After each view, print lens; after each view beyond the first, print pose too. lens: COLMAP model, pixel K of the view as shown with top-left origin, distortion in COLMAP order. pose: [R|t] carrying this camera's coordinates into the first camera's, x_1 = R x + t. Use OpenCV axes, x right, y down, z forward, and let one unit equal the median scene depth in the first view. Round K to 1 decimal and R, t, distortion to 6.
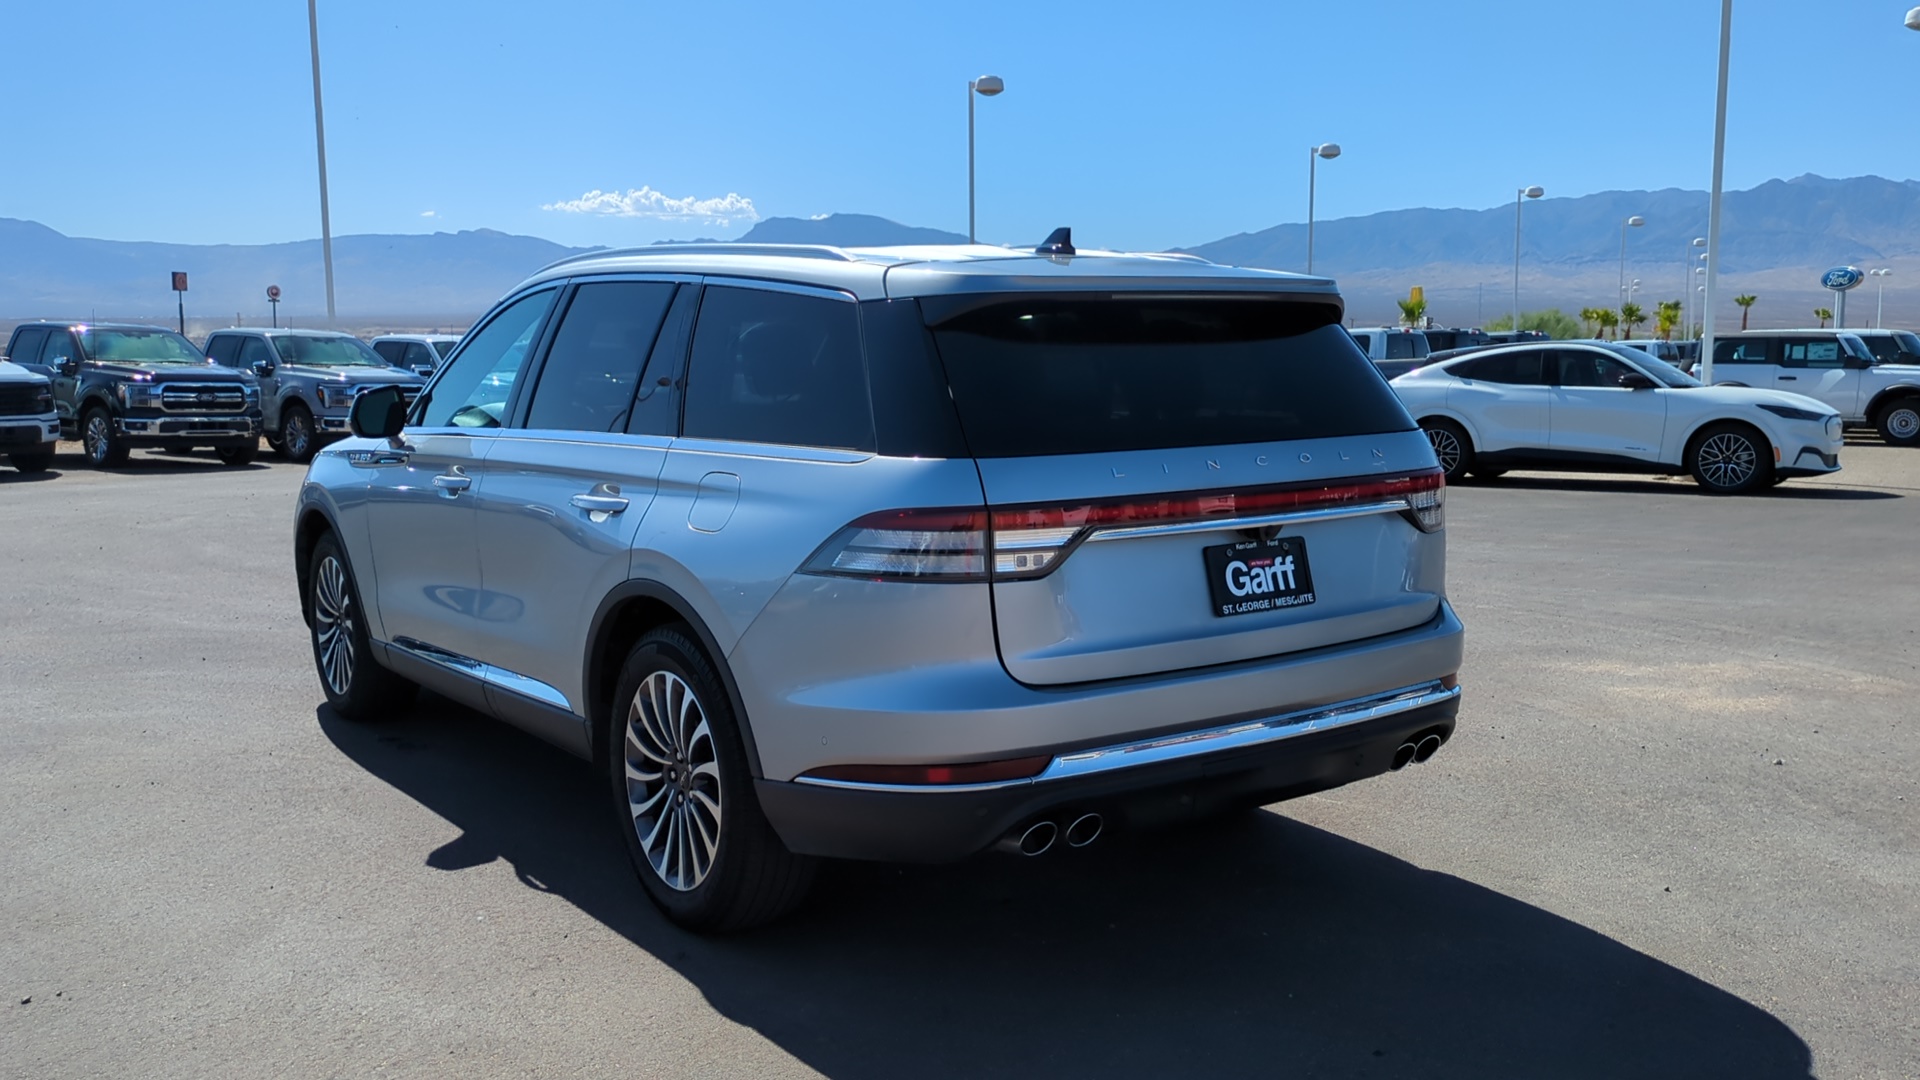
lens RADIAL K [[1676.8, 0, 950.3], [0, 1676.8, 540.1], [0, 0, 1]] dist [0.064473, -0.075944]
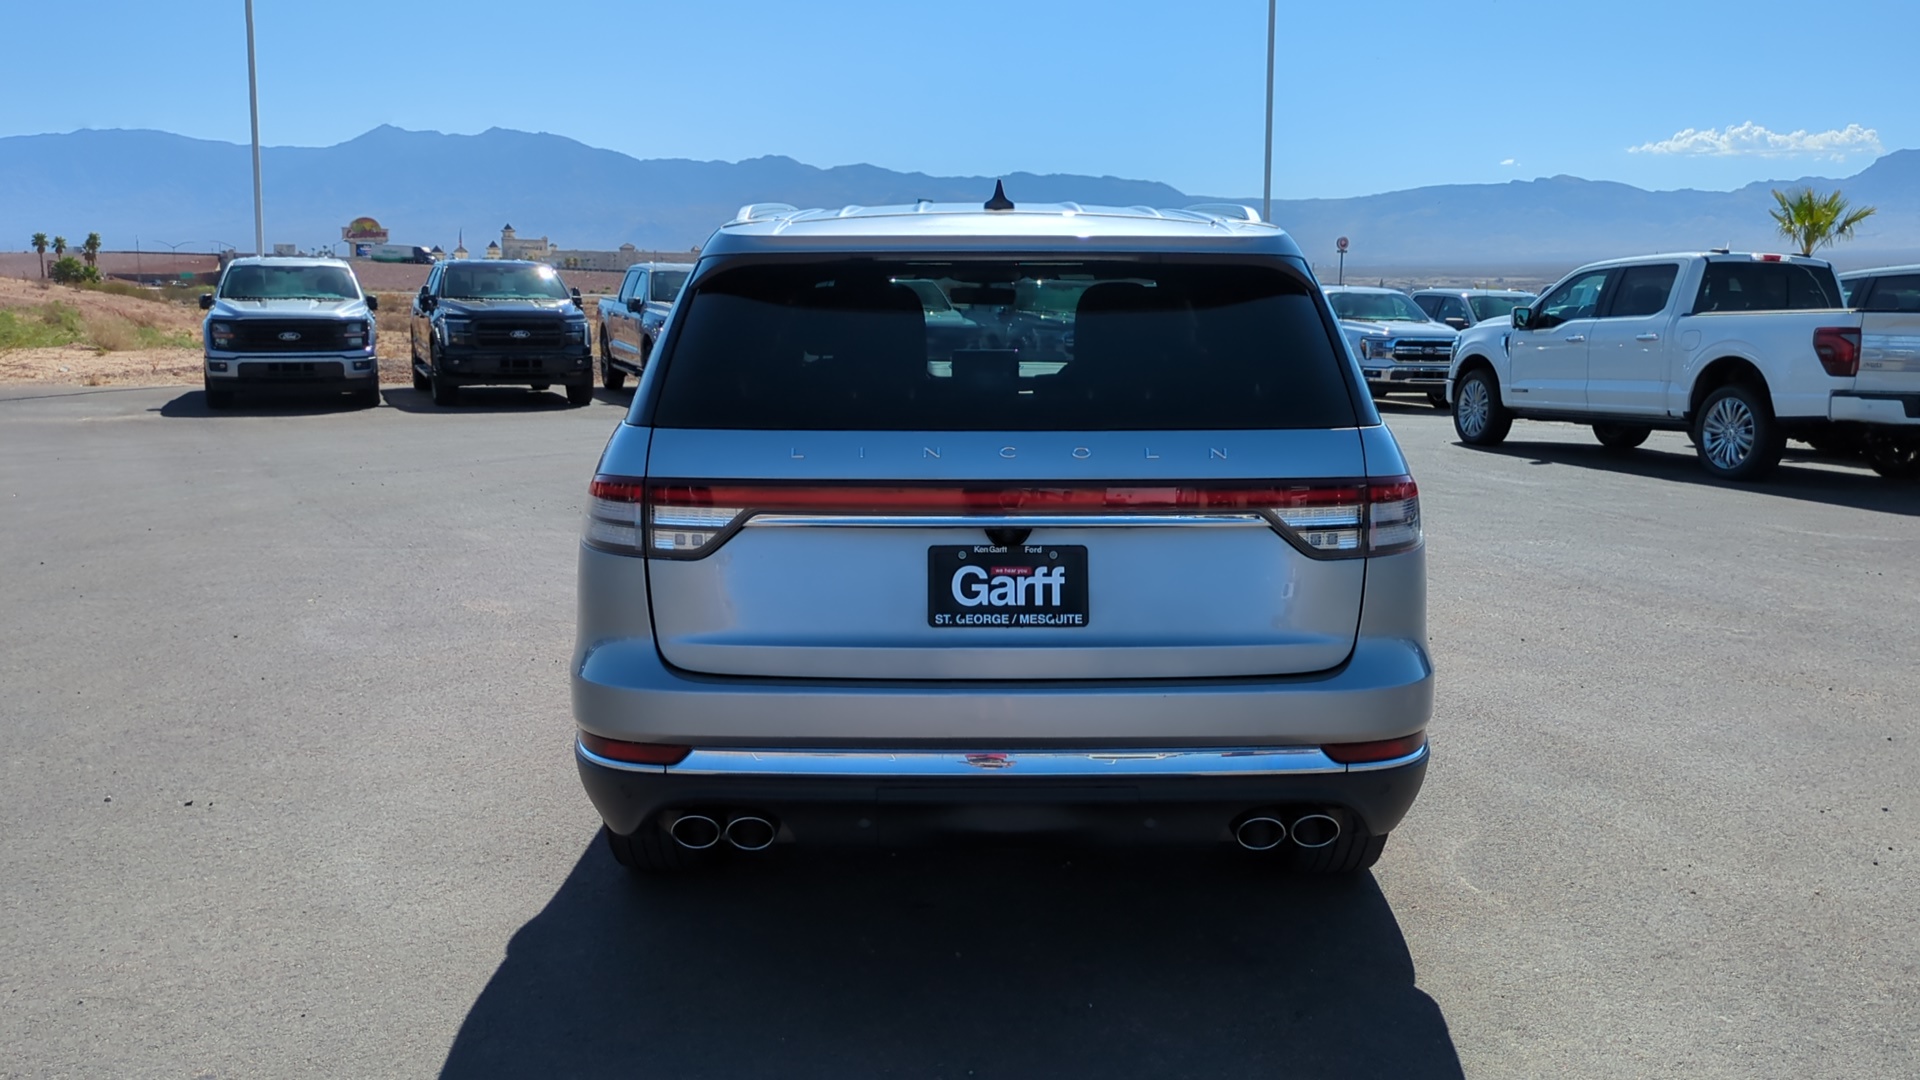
lens RADIAL K [[1676.8, 0, 955.2], [0, 1676.8, 552.5], [0, 0, 1]] dist [0.064473, -0.075944]
pose [[0.815658, 0.099294, -0.569950, 0.647043], [-0.078716, 0.995047, 0.060701, -0.045463], [0.573155, -0.004647, 0.819434, 0.283583]]
